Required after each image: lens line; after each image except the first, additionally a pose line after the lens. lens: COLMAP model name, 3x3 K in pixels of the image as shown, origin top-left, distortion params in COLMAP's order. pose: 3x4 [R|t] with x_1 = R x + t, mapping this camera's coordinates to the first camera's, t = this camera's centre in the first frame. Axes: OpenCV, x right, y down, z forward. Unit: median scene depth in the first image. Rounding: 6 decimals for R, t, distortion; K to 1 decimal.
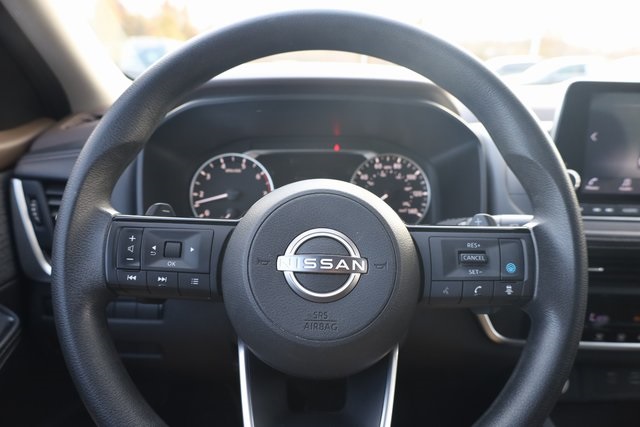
lens RADIAL K [[446.1, 0, 320.0], [0, 446.1, 213.5], [0, 0, 1]] dist [-0.000548, 0.001773]
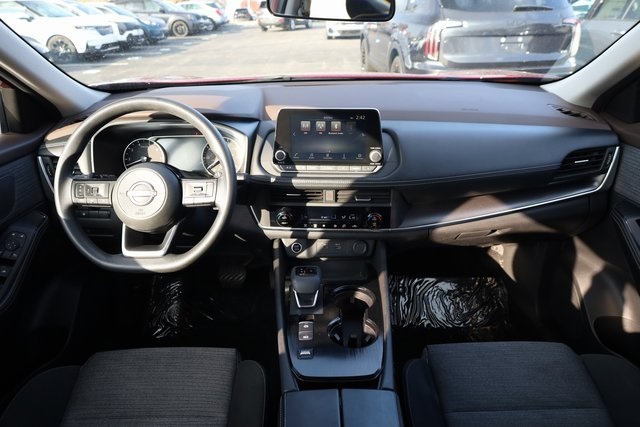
lens RADIAL K [[446.1, 0, 320.0], [0, 446.1, 213.5], [0, 0, 1]] dist [-0.000548, 0.001773]
pose [[0.998759, -0.006462, -0.049376, 0.684007], [0.014424, 0.986580, 0.162642, -0.114243], [0.047663, -0.163153, 0.985449, -0.970028]]
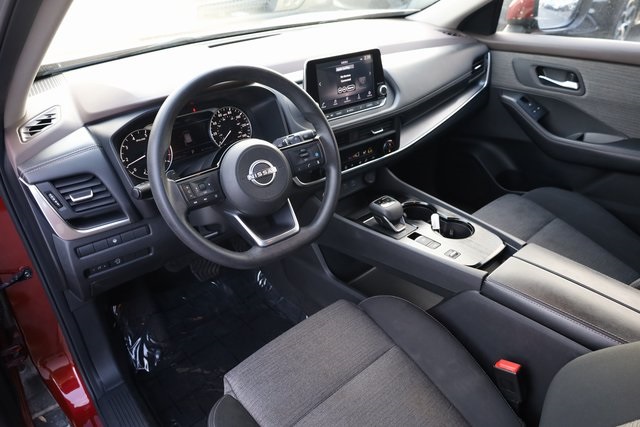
lens RADIAL K [[446.1, 0, 320.0], [0, 446.1, 213.5], [0, 0, 1]] dist [-0.000548, 0.001773]
pose [[0.788739, -0.348777, 0.506206, -0.590789], [0.208862, 0.926523, 0.312940, -0.218002], [-0.578158, -0.141100, 0.803632, -0.704970]]
